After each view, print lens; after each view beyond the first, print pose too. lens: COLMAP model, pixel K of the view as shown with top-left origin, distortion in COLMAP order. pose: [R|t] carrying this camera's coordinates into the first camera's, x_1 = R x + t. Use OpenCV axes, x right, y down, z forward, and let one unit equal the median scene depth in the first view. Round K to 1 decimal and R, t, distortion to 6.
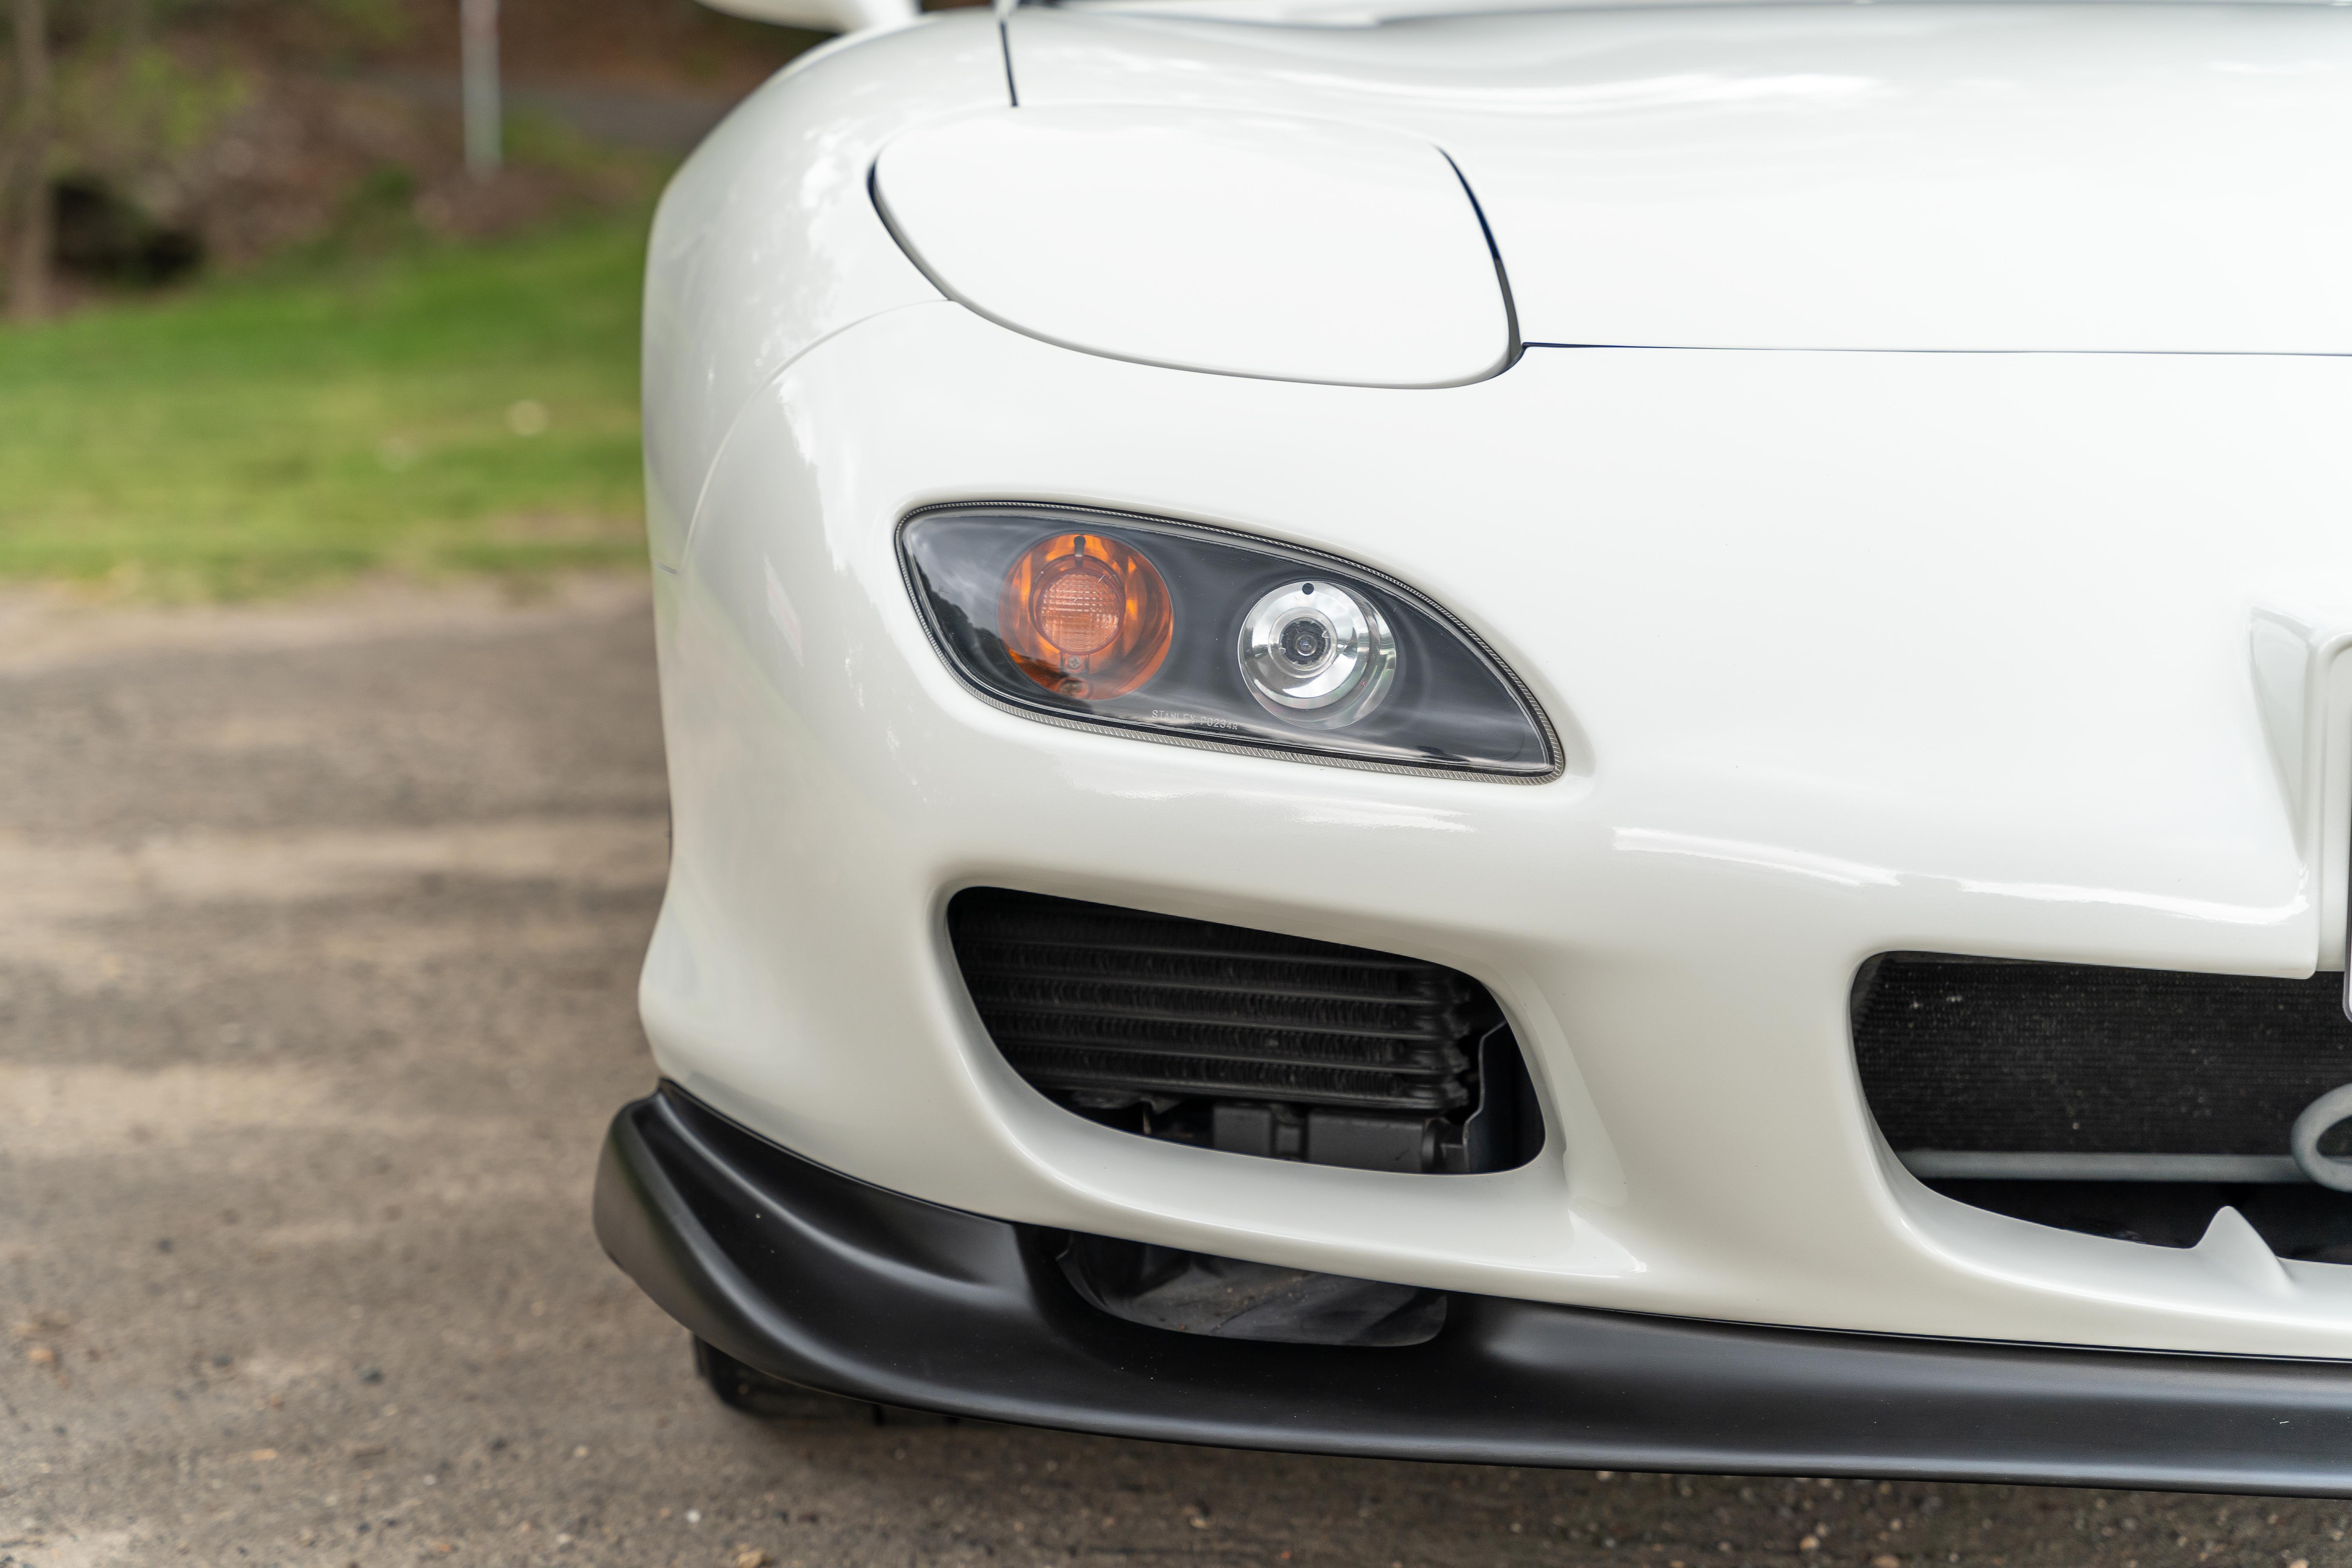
lens RADIAL K [[4804.8, 0, 1176.0], [0, 4804.8, 784.0], [0, 0, 1]] dist [0.280993, -0.182798]
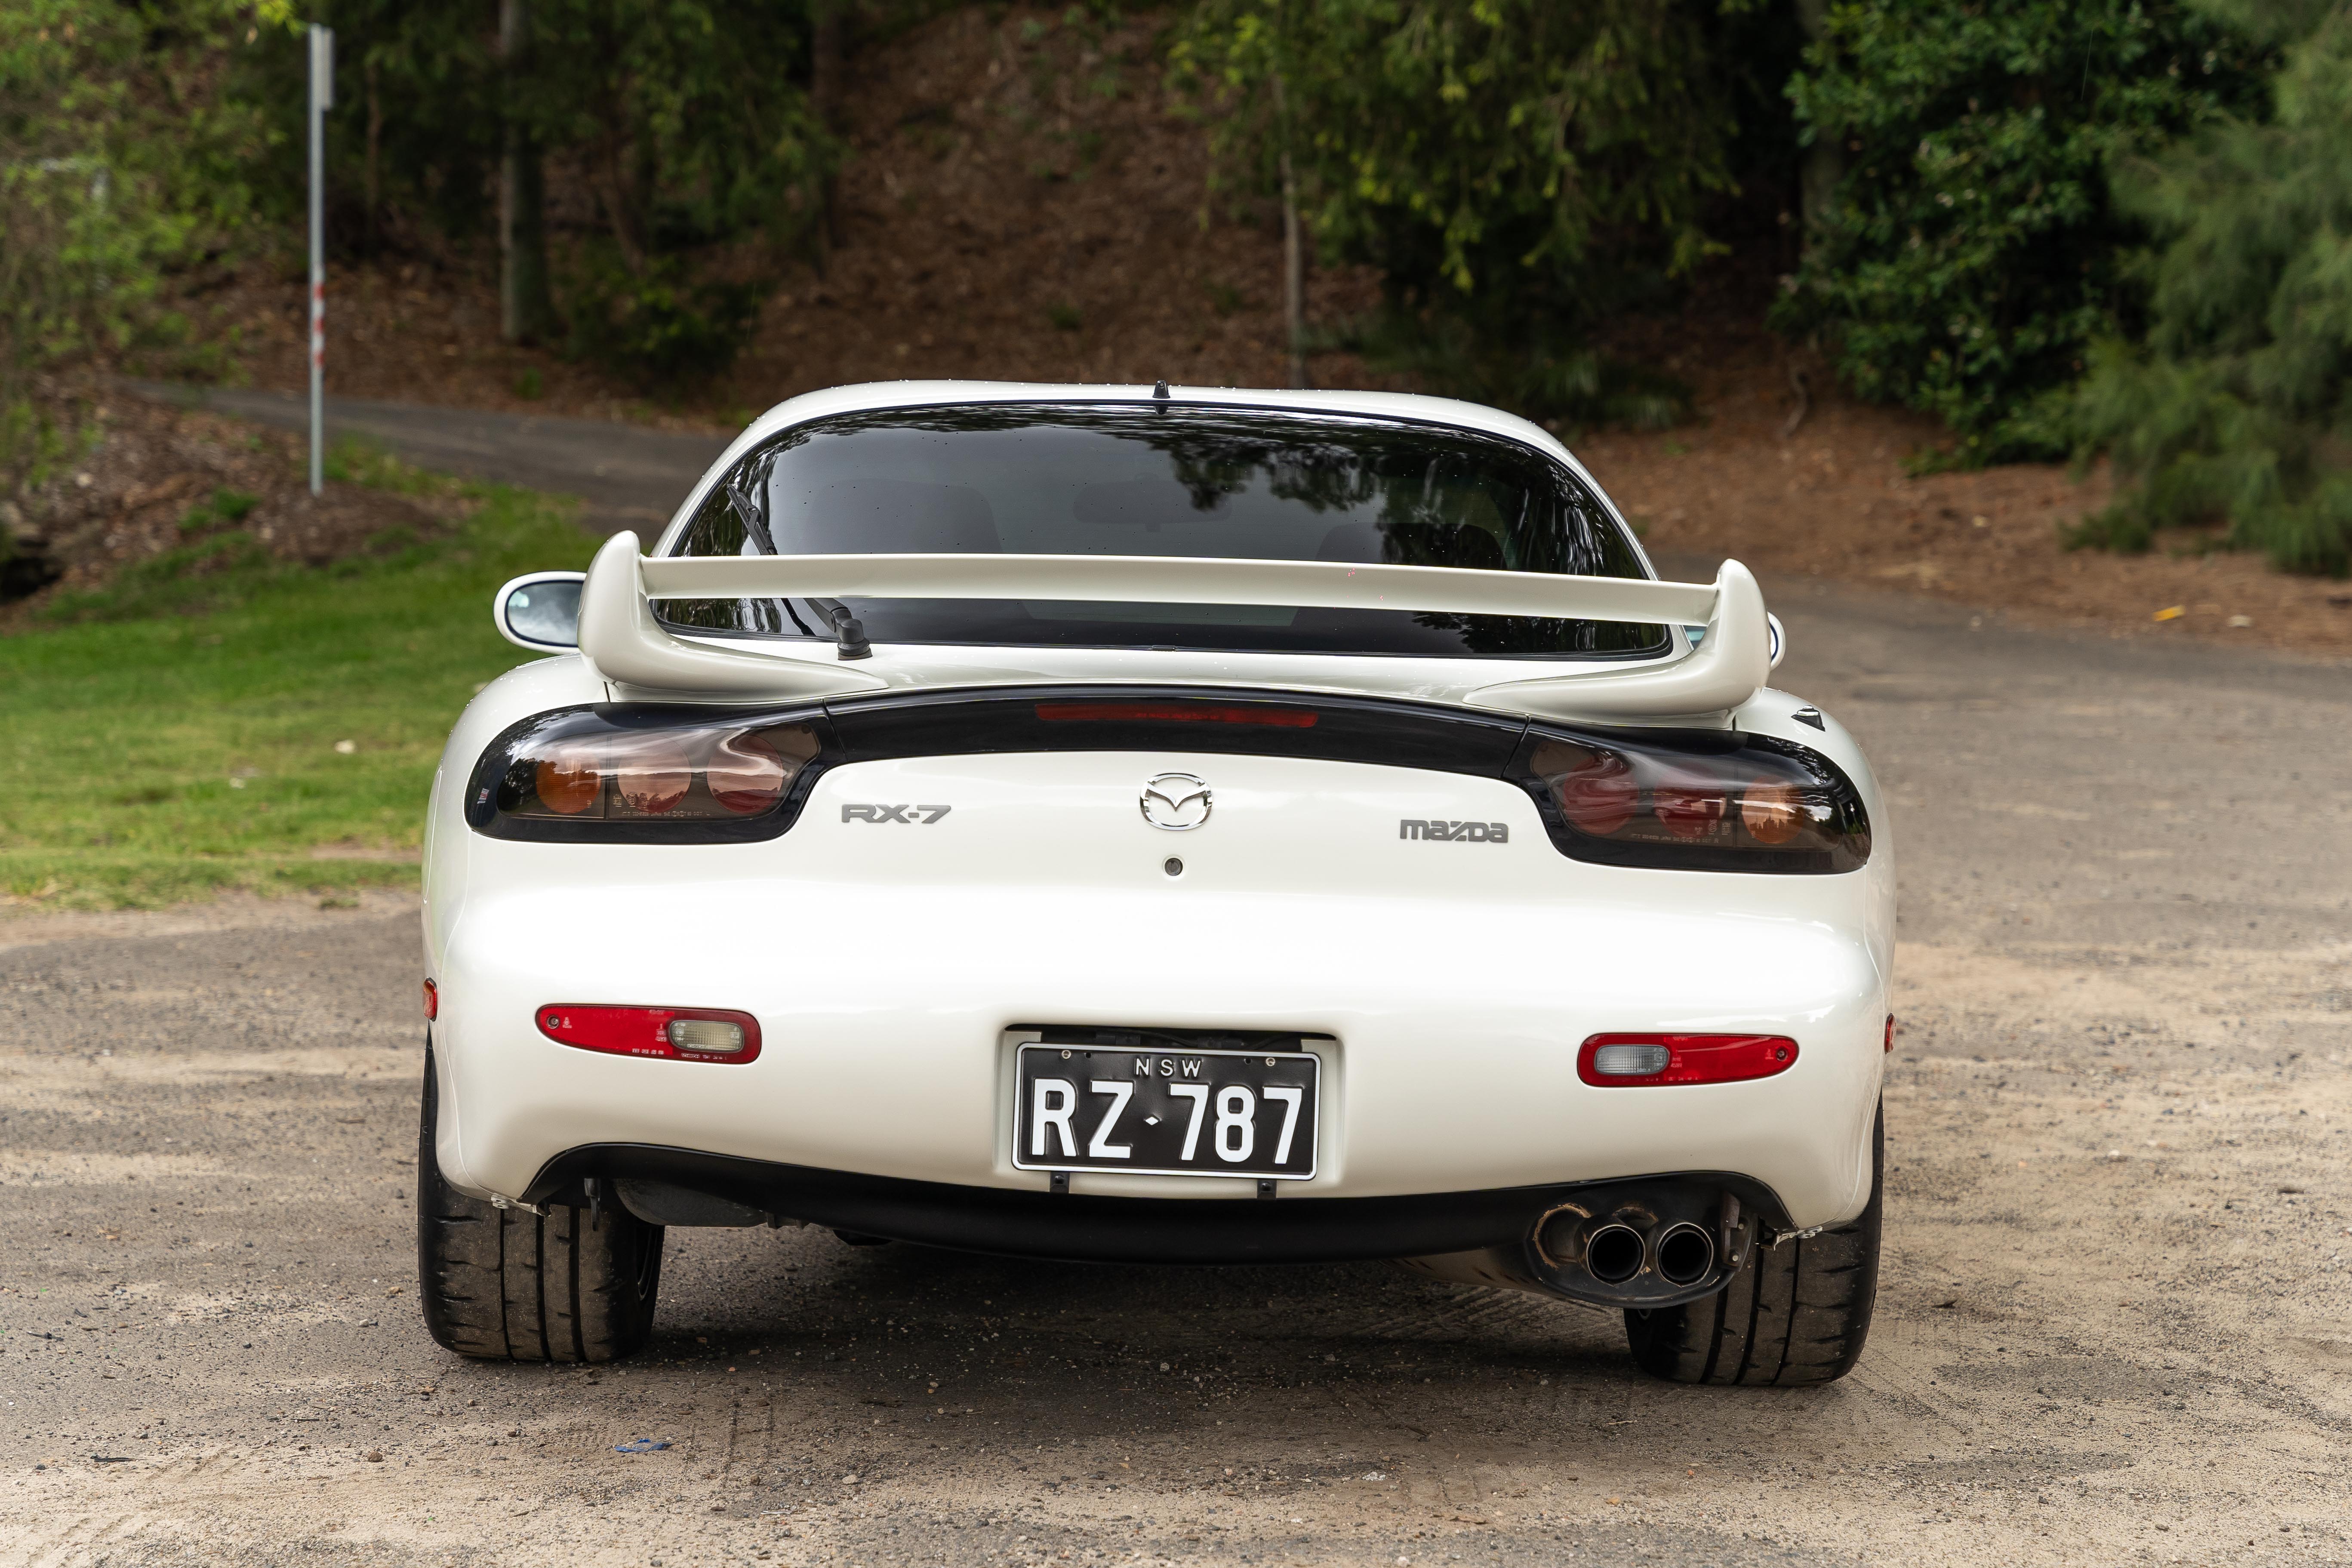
lens RADIAL K [[4805.0, 0, 1176.0], [0, 4805.0, 784.0], [0, 0, 1]] dist [0.280993, -0.182798]
pose [[0.999347, 0.011136, 0.034371, 0.082400], [-0.009032, 0.998112, -0.060749, 0.013542], [-0.034983, 0.060399, 0.997561, -0.566894]]
